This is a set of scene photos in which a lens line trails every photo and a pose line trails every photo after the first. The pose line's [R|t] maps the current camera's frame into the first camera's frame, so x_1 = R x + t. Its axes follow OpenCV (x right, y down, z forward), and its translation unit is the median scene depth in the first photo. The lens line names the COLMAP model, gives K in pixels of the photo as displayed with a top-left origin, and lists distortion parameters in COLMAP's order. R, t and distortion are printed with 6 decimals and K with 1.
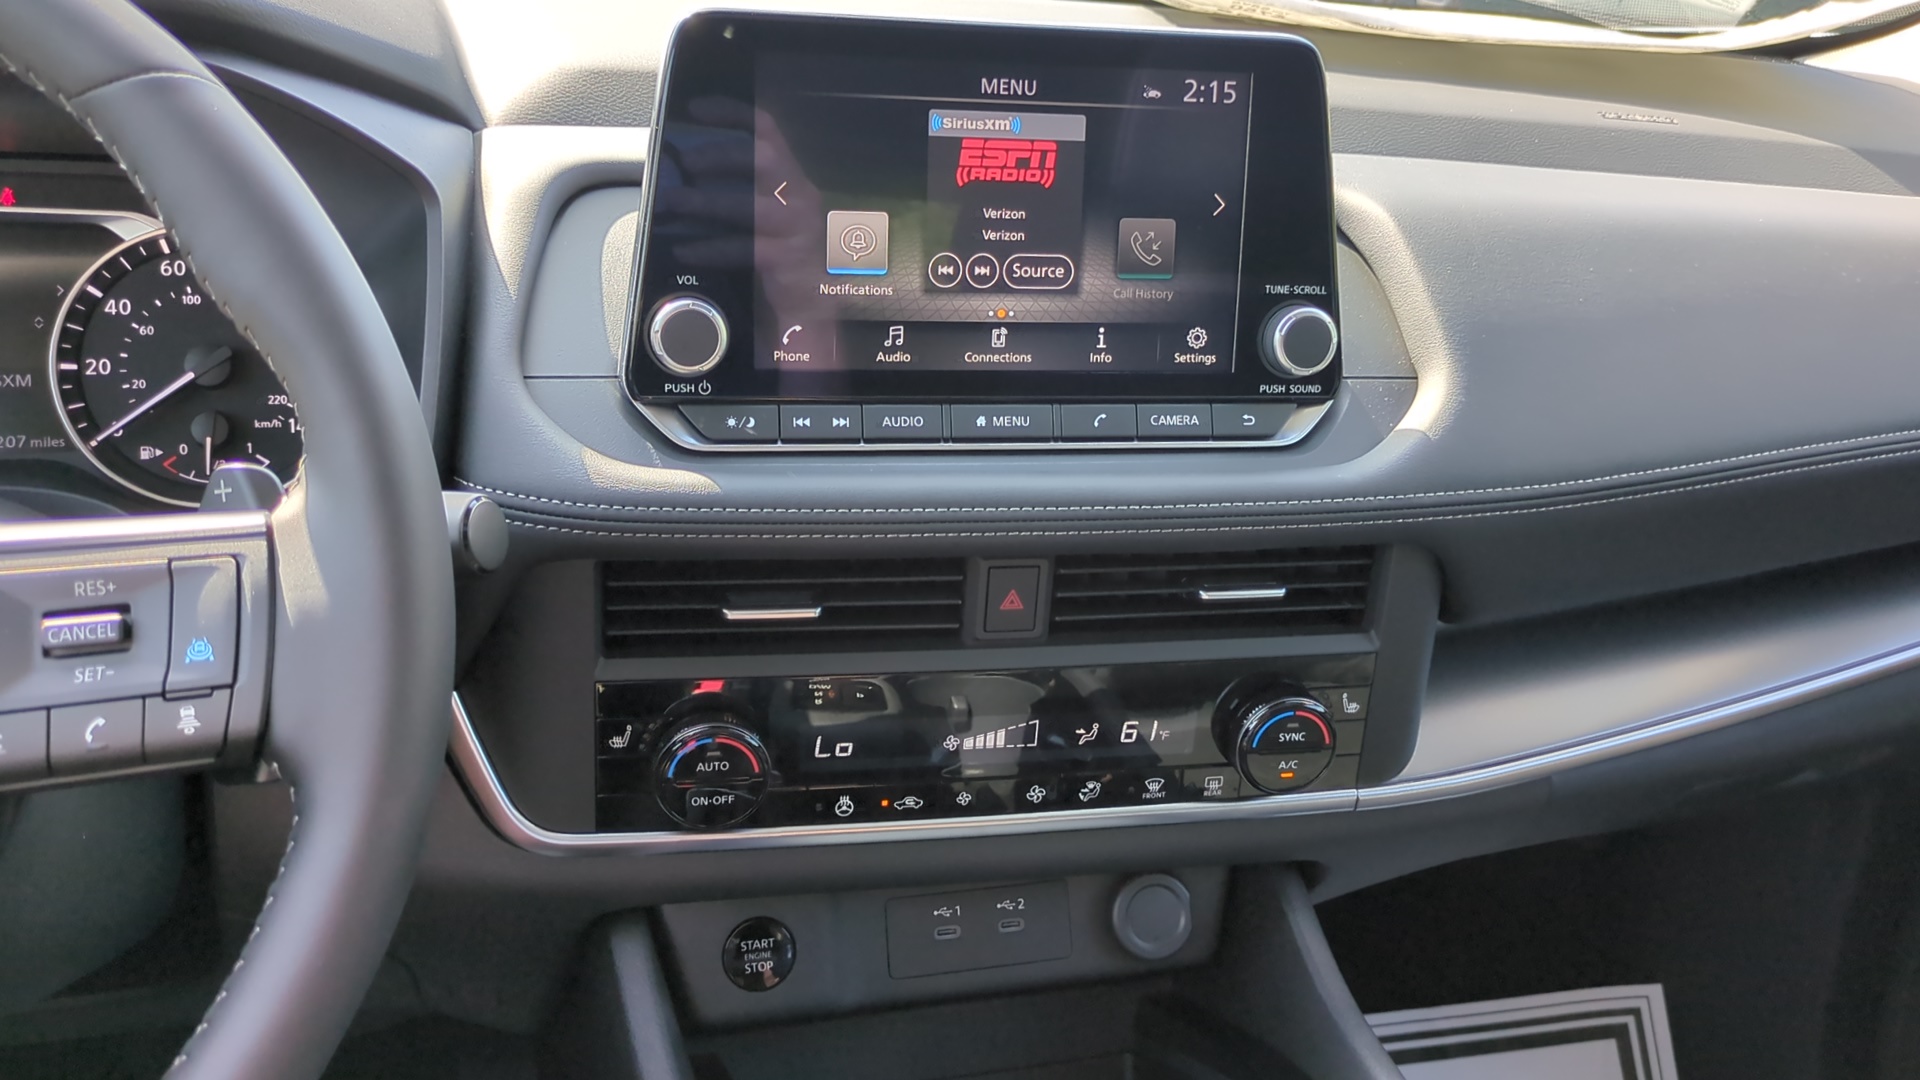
lens RADIAL K [[1699.4, 0, 957.9], [0, 1699.4, 530.1], [0, 0, 1]] dist [0.048740, -0.069174]
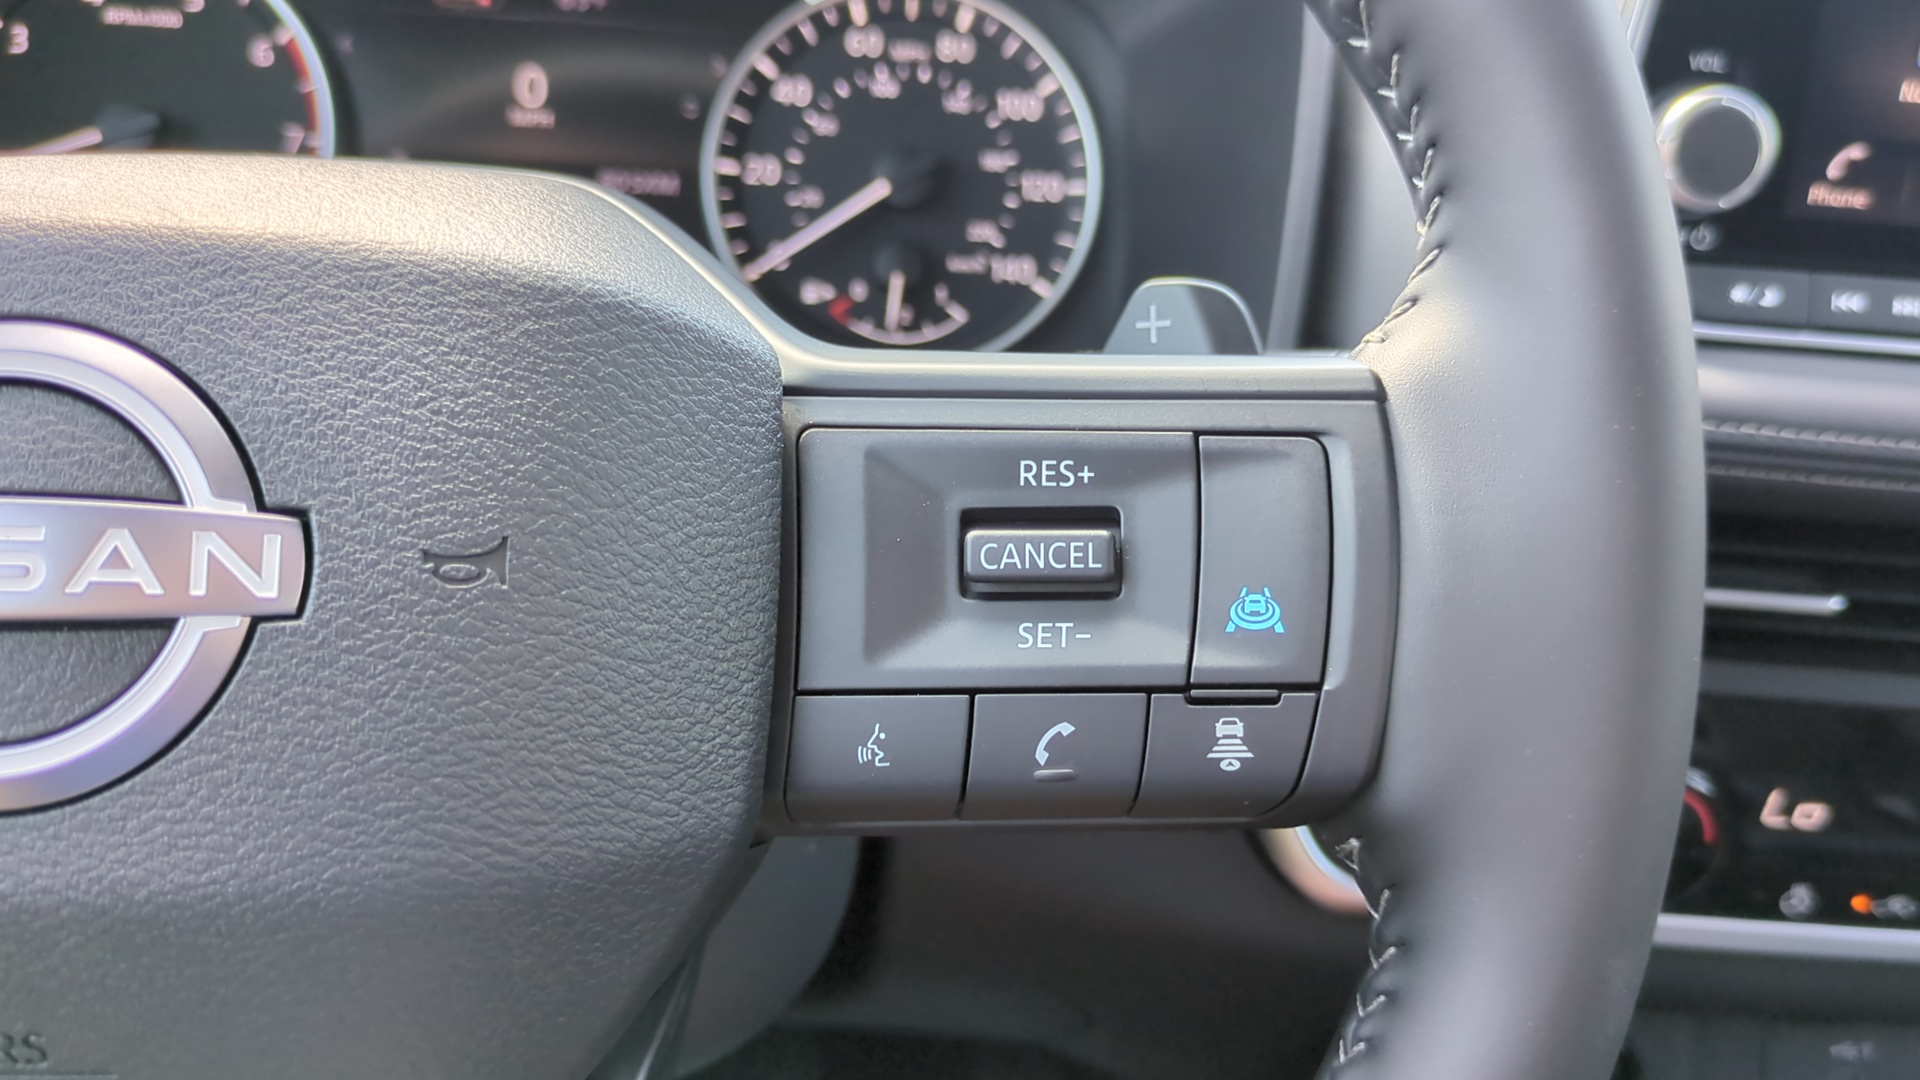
lens RADIAL K [[1699.4, 0, 957.9], [0, 1699.4, 530.1], [0, 0, 1]] dist [0.048740, -0.069174]
pose [[0.976122, 0.093871, -0.195894, -0.271378], [-0.086287, 0.995165, 0.046914, 0.018499], [0.199351, -0.028891, 0.979502, 0.300737]]
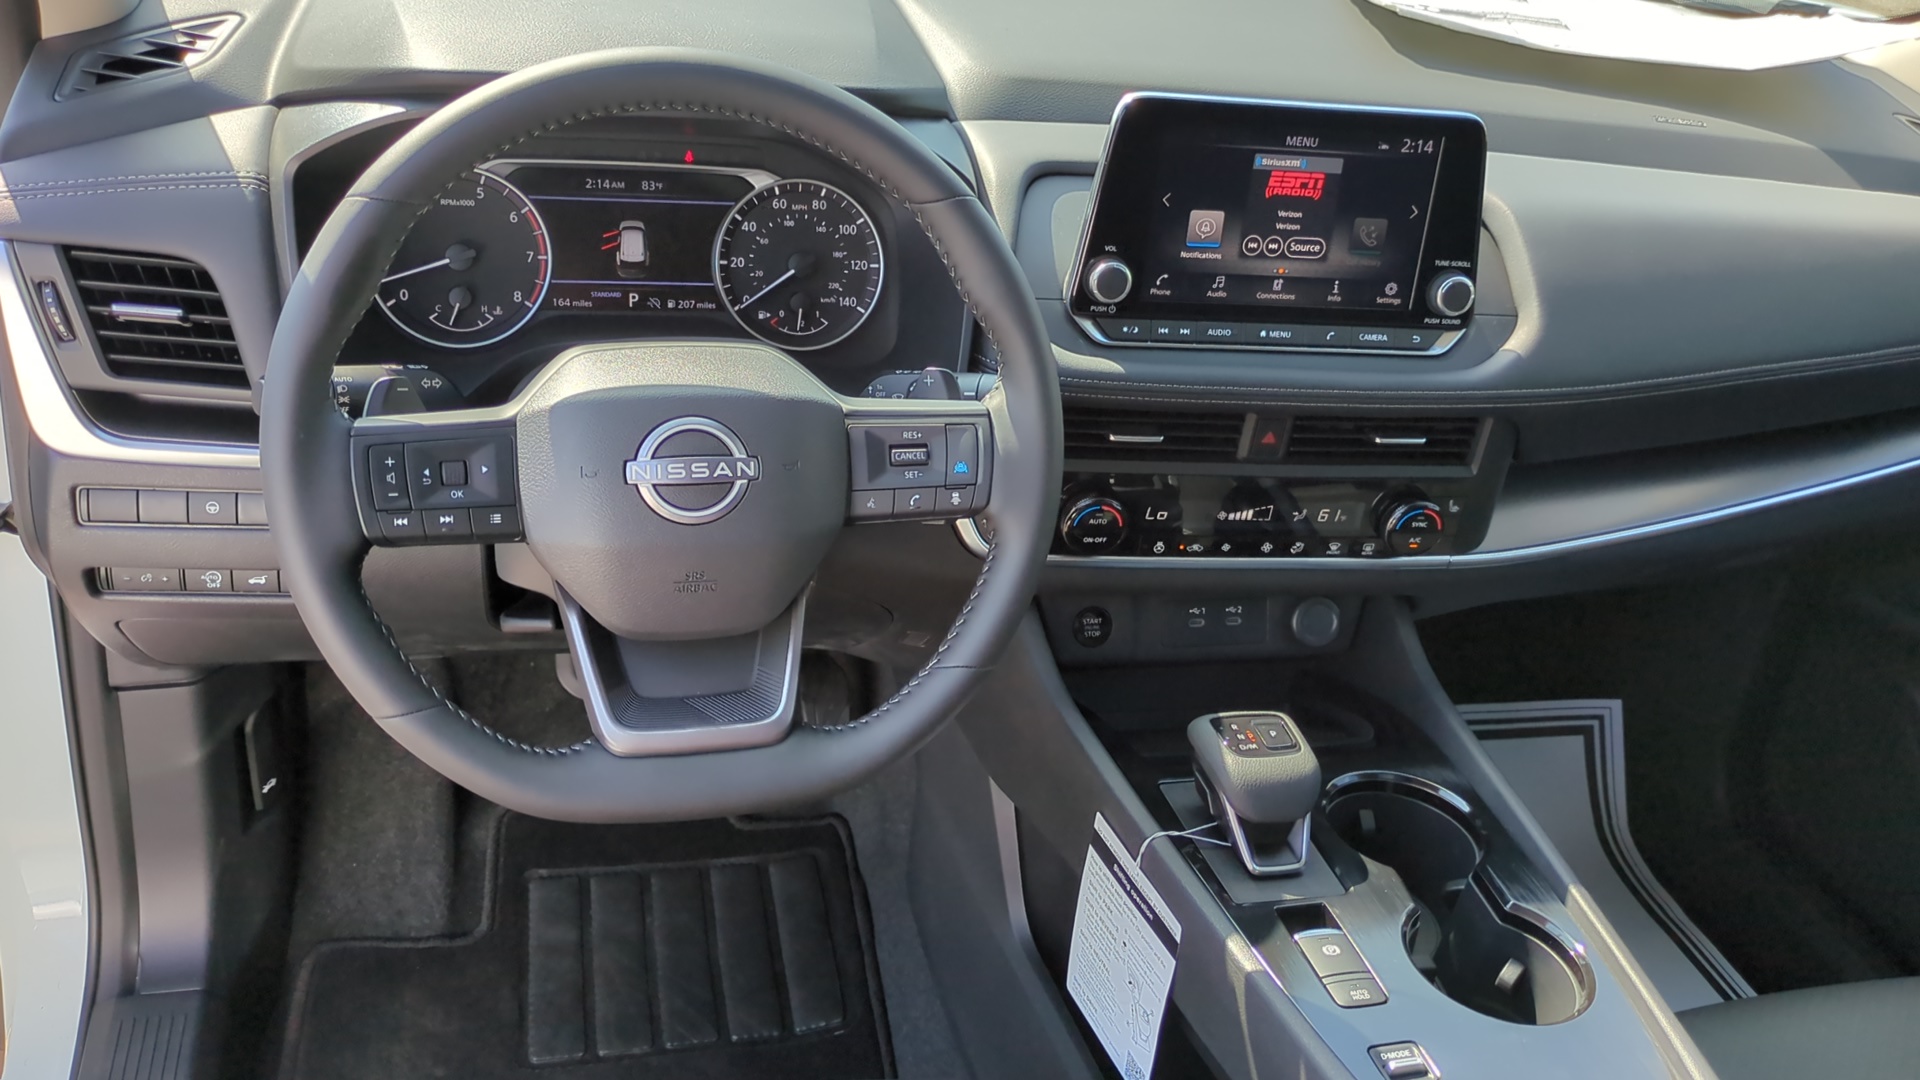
lens RADIAL K [[1670.5, 0, 960.0], [0, 1670.5, 540.0], [0, 0, 1]] dist [0.040876, -0.005725]
pose [[0.997852, 0.065268, -0.005627, -0.266834], [-0.063404, 0.983801, 0.167675, -0.122070], [0.016480, -0.166958, 0.985826, -0.705481]]
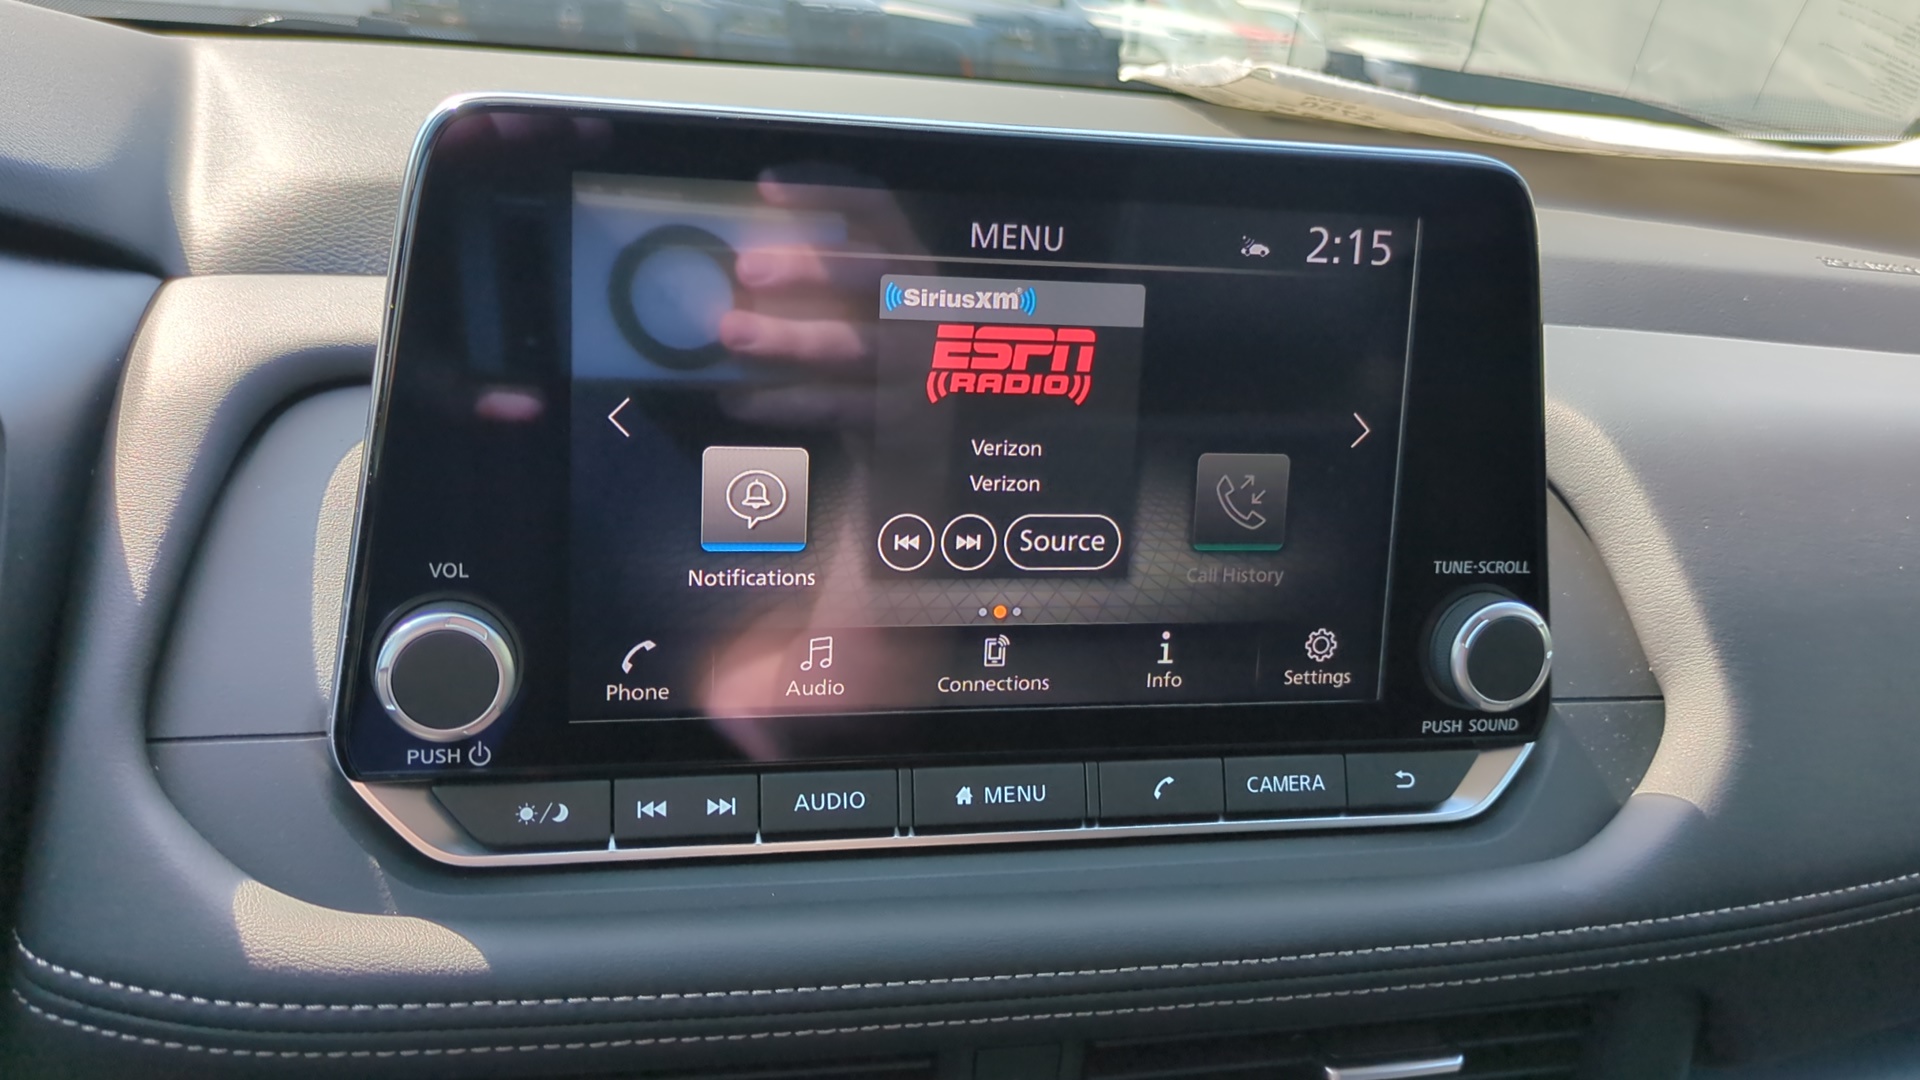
lens RADIAL K [[1699.4, 0, 957.9], [0, 1699.4, 530.1], [0, 0, 1]] dist [0.048740, -0.069174]
pose [[0.999696, 0.010079, 0.022495, -0.002625], [-0.008990, 0.998807, -0.048006, -0.126088], [-0.022952, 0.047789, 0.998594, 0.404306]]
